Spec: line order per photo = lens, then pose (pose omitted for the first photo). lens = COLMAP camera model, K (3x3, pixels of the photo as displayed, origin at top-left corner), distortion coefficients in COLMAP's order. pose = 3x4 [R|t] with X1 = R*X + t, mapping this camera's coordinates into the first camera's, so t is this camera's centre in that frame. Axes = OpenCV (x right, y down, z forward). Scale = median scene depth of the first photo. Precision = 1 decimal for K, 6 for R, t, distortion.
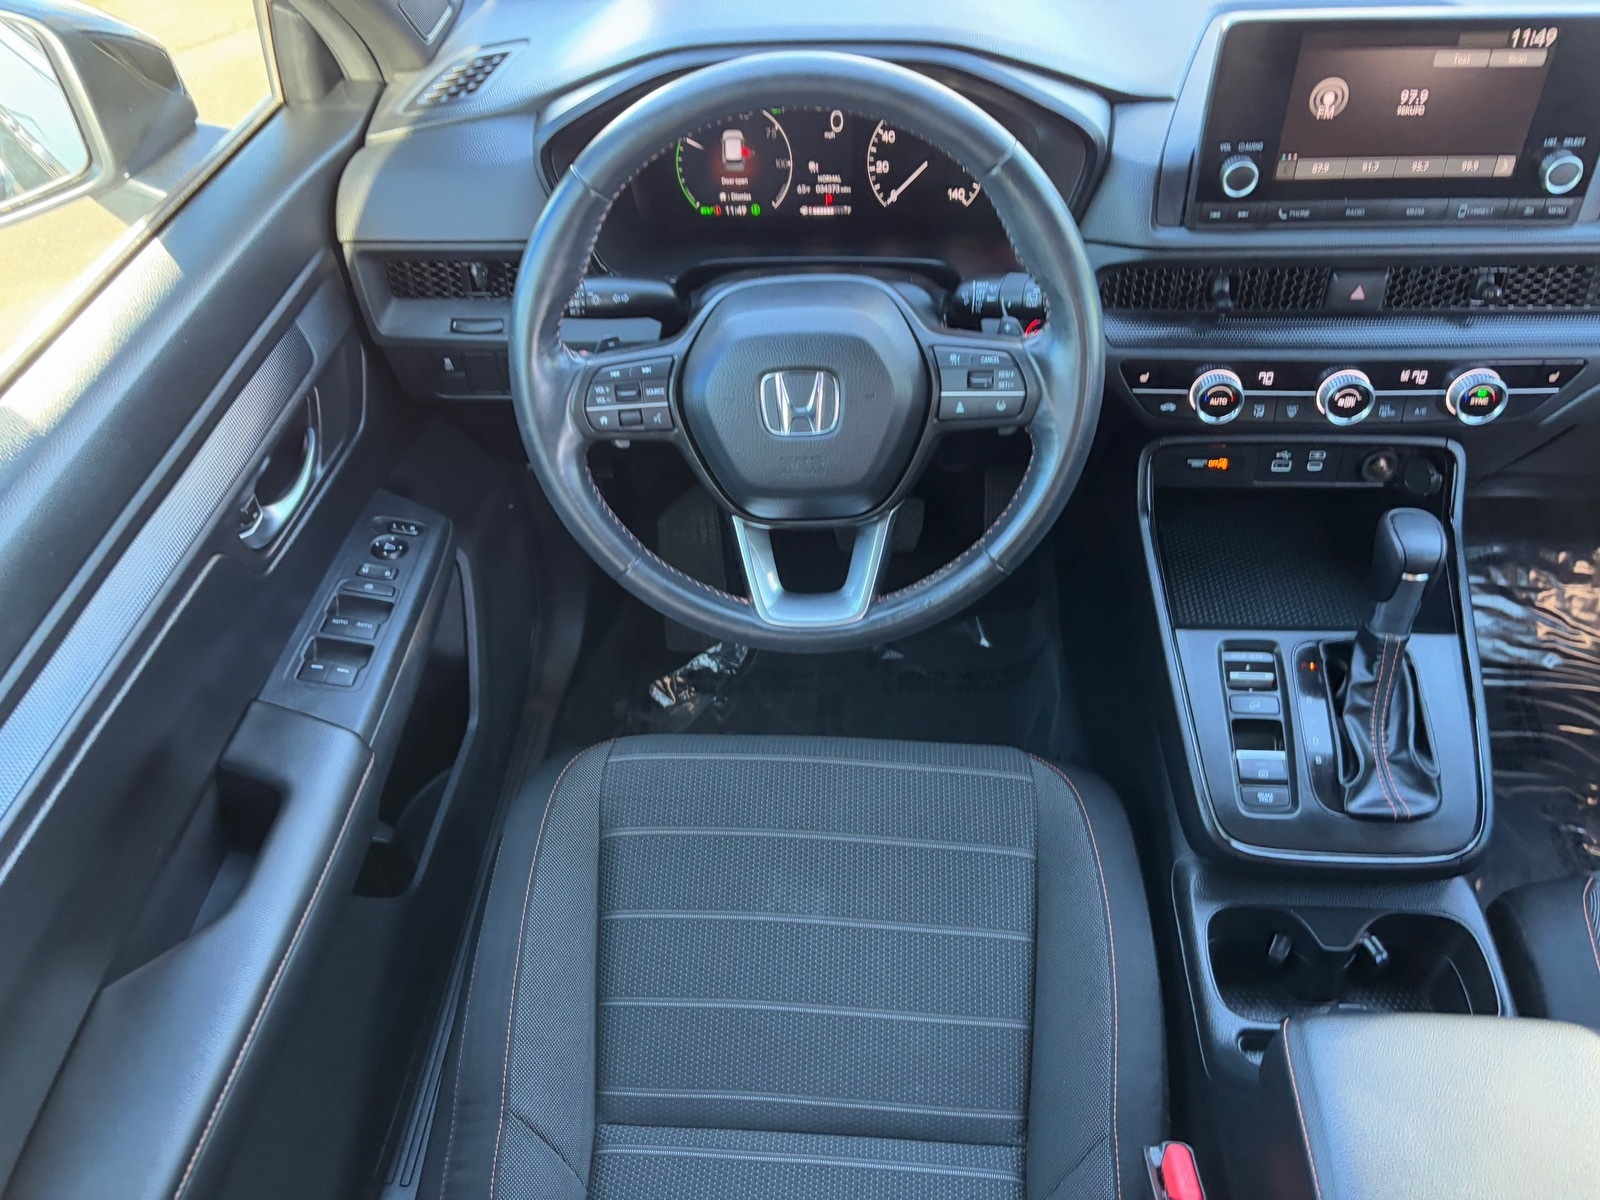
lens RADIAL K [[1224.6, 0, 789.3], [0, 1224.6, 609.2], [0, 0, 1]] dist [0.036986, -0.054634]
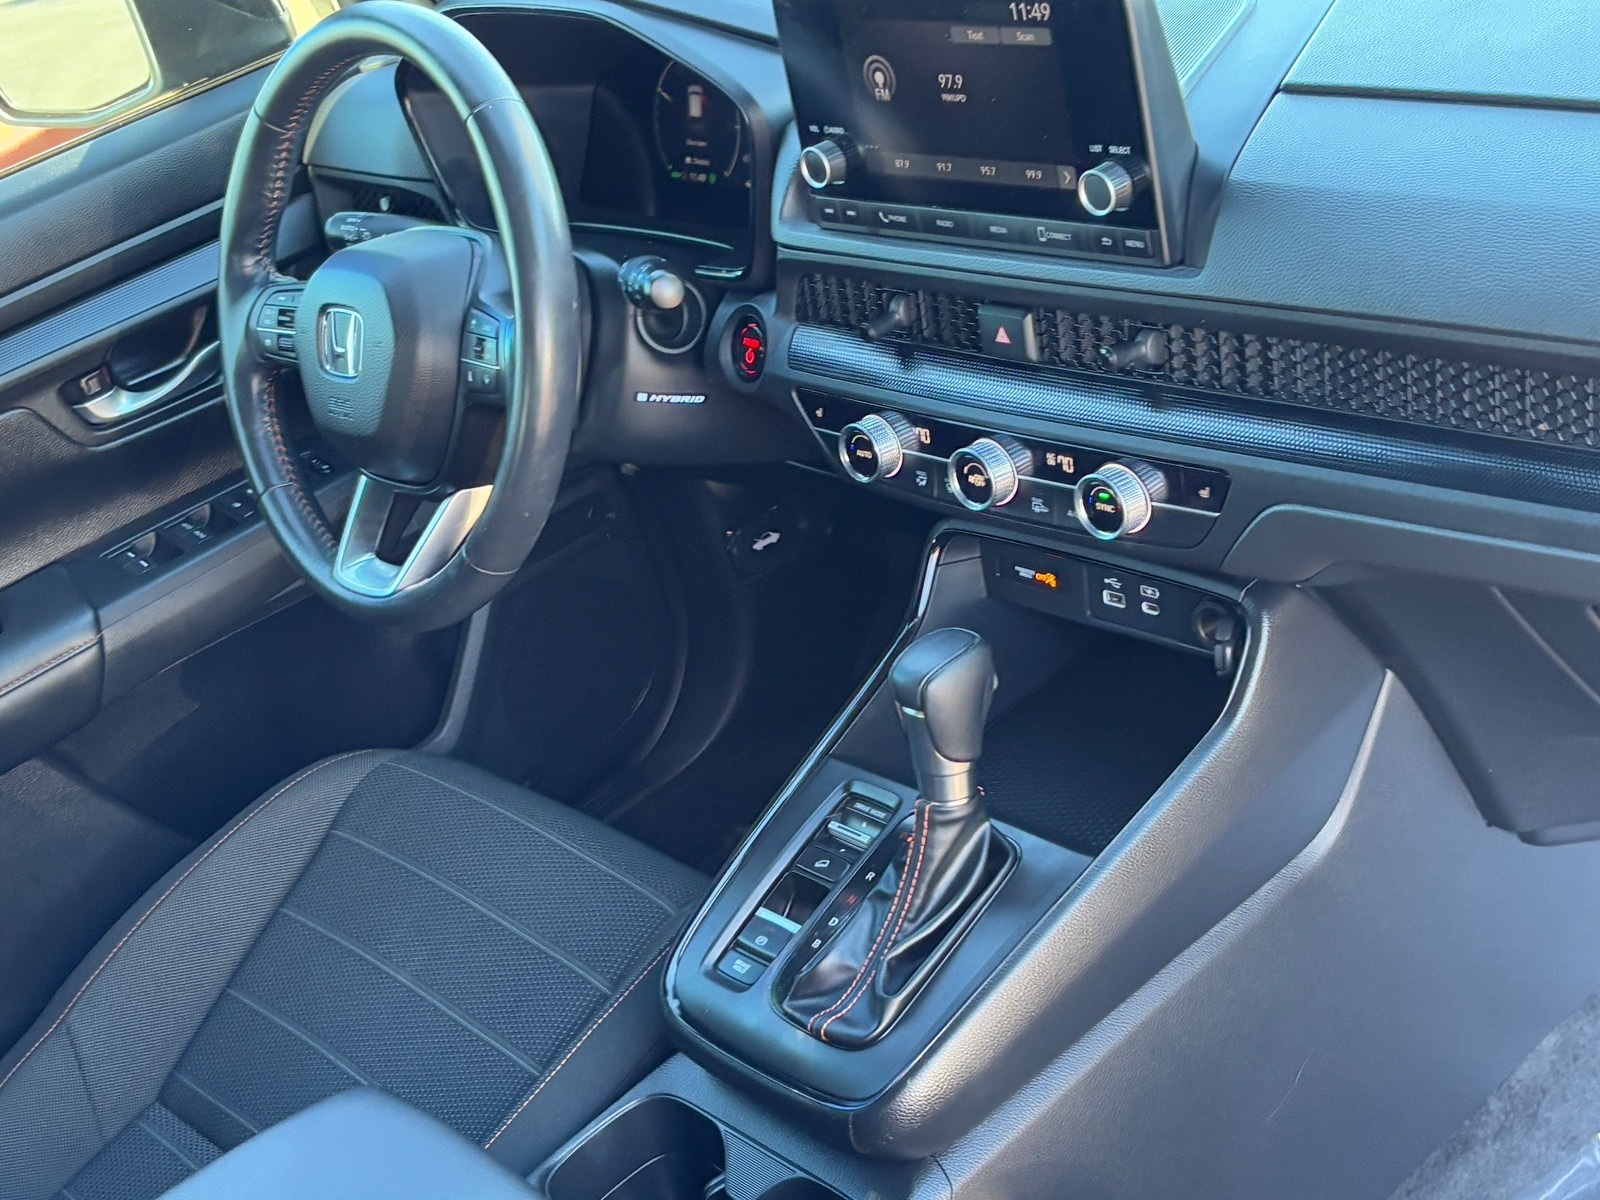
lens RADIAL K [[2338.9, 0, 800.0], [0, 2338.9, 600.0], [0, 0, 1]] dist [0.174928, -0.043761]
pose [[0.707151, 0.203506, -0.677143, 1.324340], [-0.309464, 0.950167, -0.037619, -0.015651], [0.635743, 0.236154, 0.734889, -0.070318]]
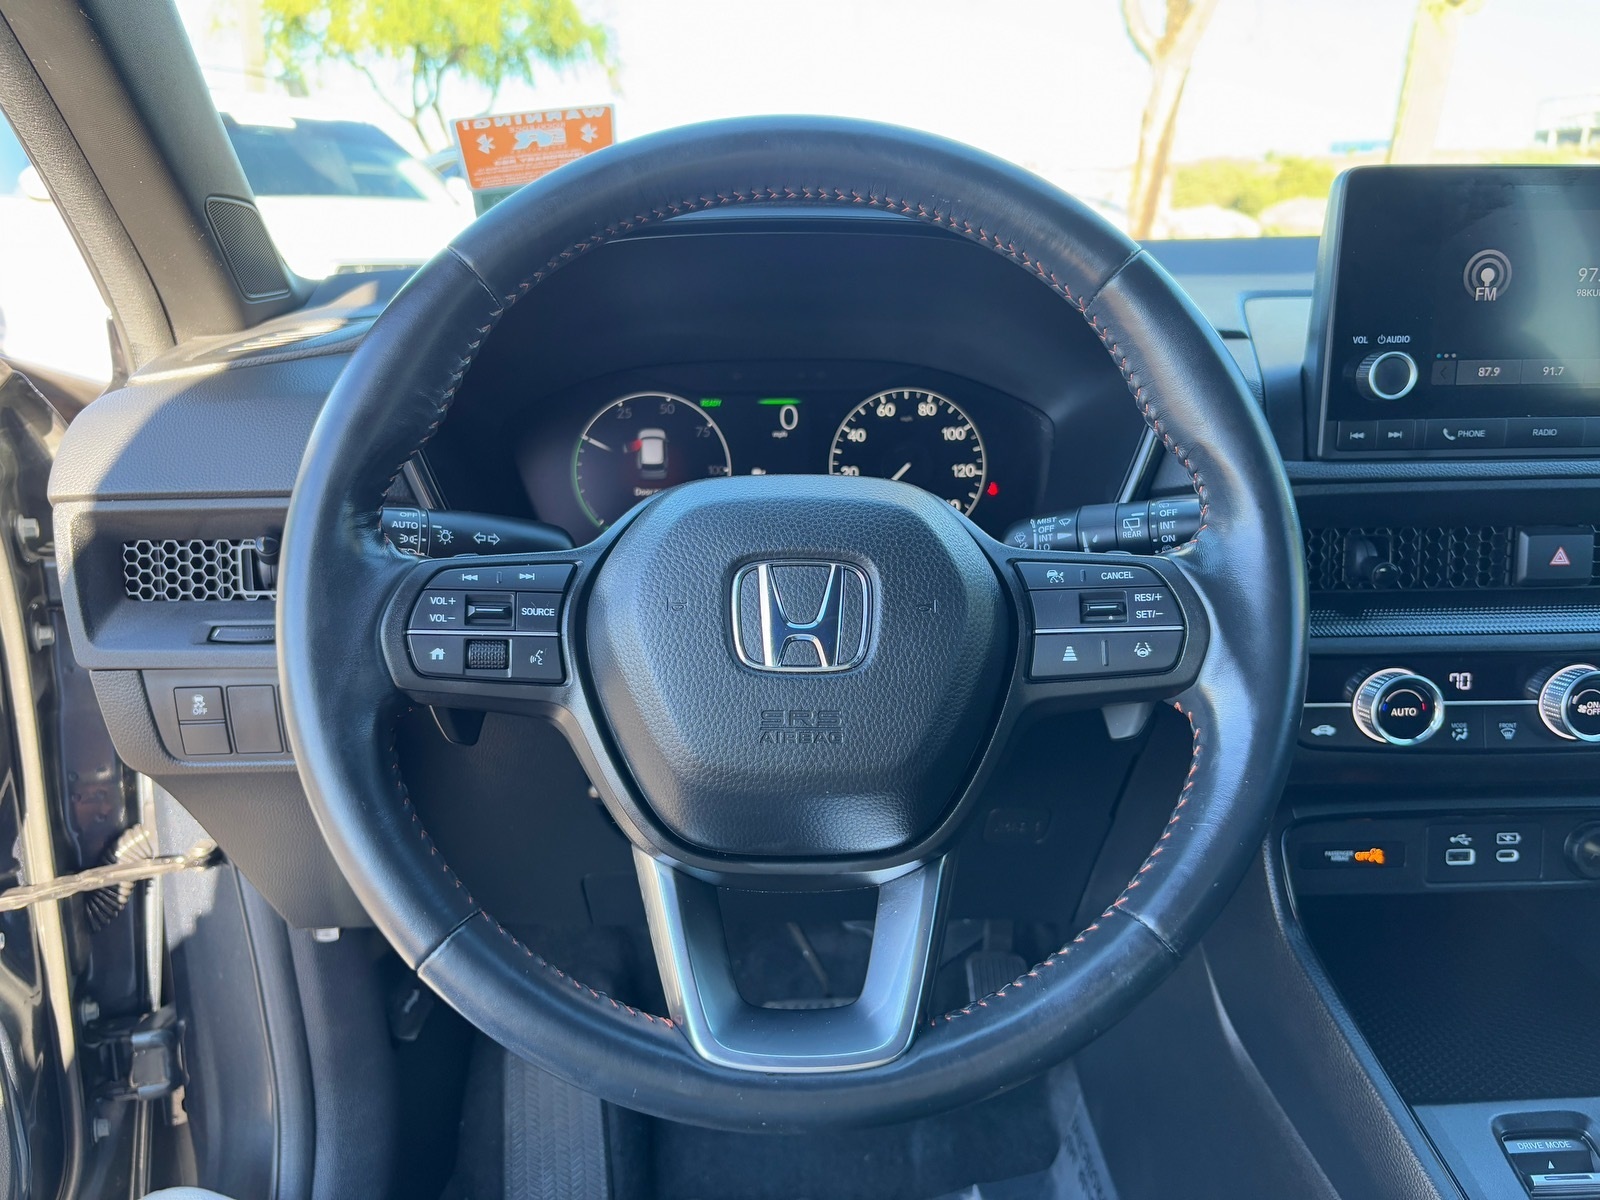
lens RADIAL K [[1224.6, 0, 789.3], [0, 1224.6, 609.2], [0, 0, 1]] dist [0.036986, -0.054634]
pose [[0.994108, 0.008034, 0.108098, -0.047666], [0.044728, 0.877989, -0.476586, 0.081127], [-0.098738, 0.478612, 0.872457, 0.434648]]
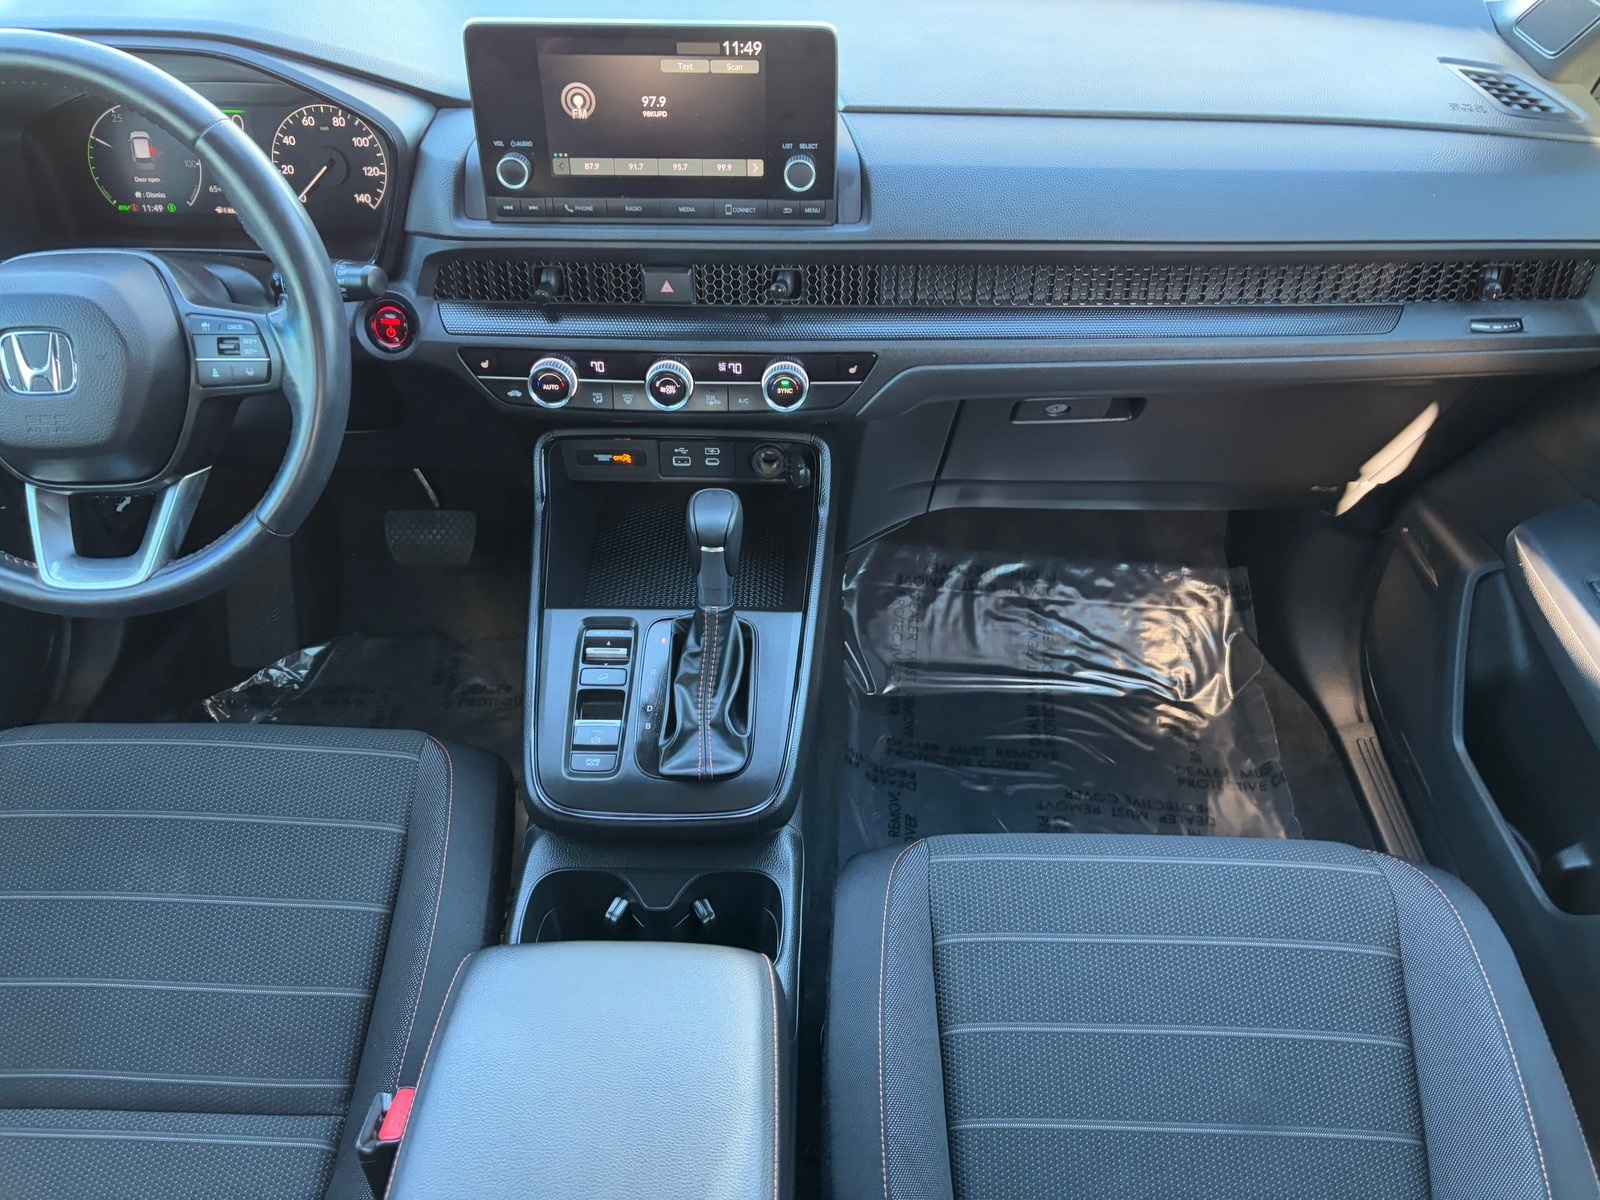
lens RADIAL K [[1227.2, 0, 804.8], [0, 1227.2, 607.7], [0, 0, 1]] dist [0.013590, 0.003201]
pose [[0.996620, 0.001559, 0.082132, 0.481325], [0.003758, 0.997907, -0.064550, 0.089889], [-0.082061, 0.064641, 0.994529, -0.057791]]
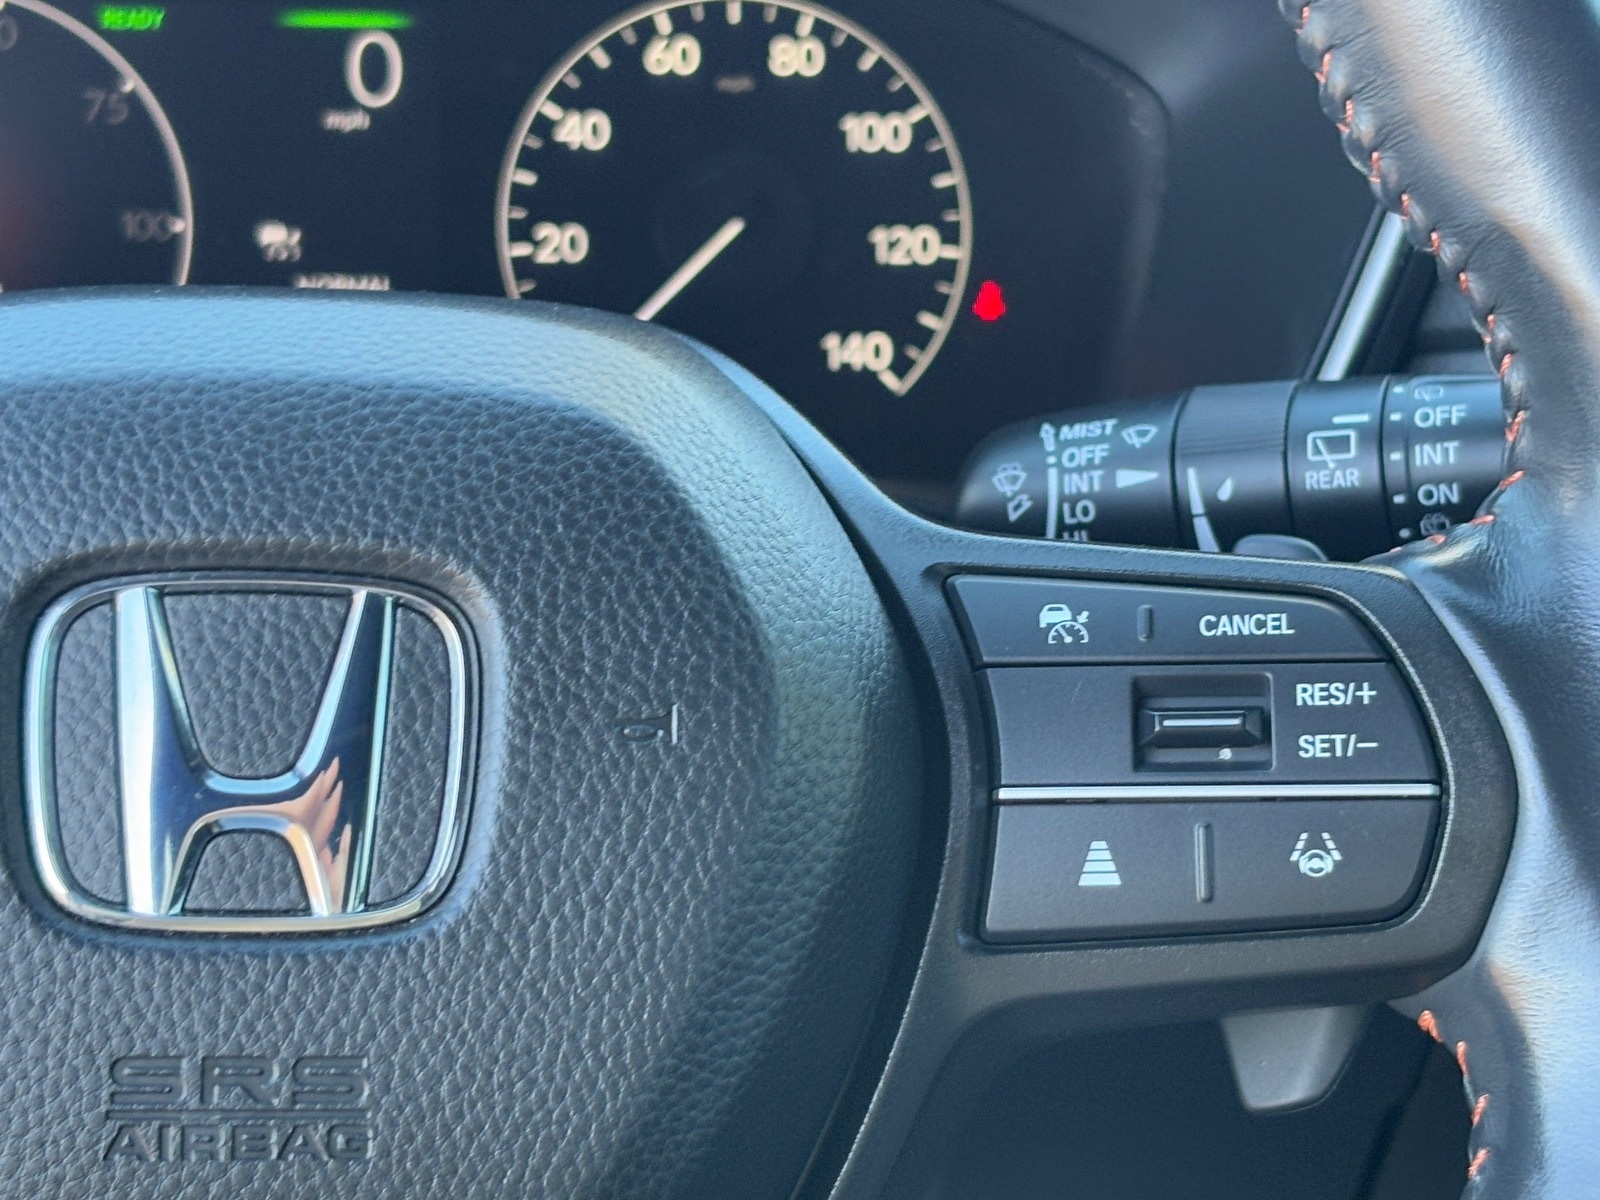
lens RADIAL K [[3641.6, 0, 837.0], [0, 3641.6, 605.8], [0, 0, 1]] dist [0.239389, -1.848692]
pose [[0.977683, 0.018212, 0.209294, -0.026258], [0.084808, 0.877240, -0.472501, 0.066828], [-0.192206, 0.479706, 0.856119, 0.440069]]
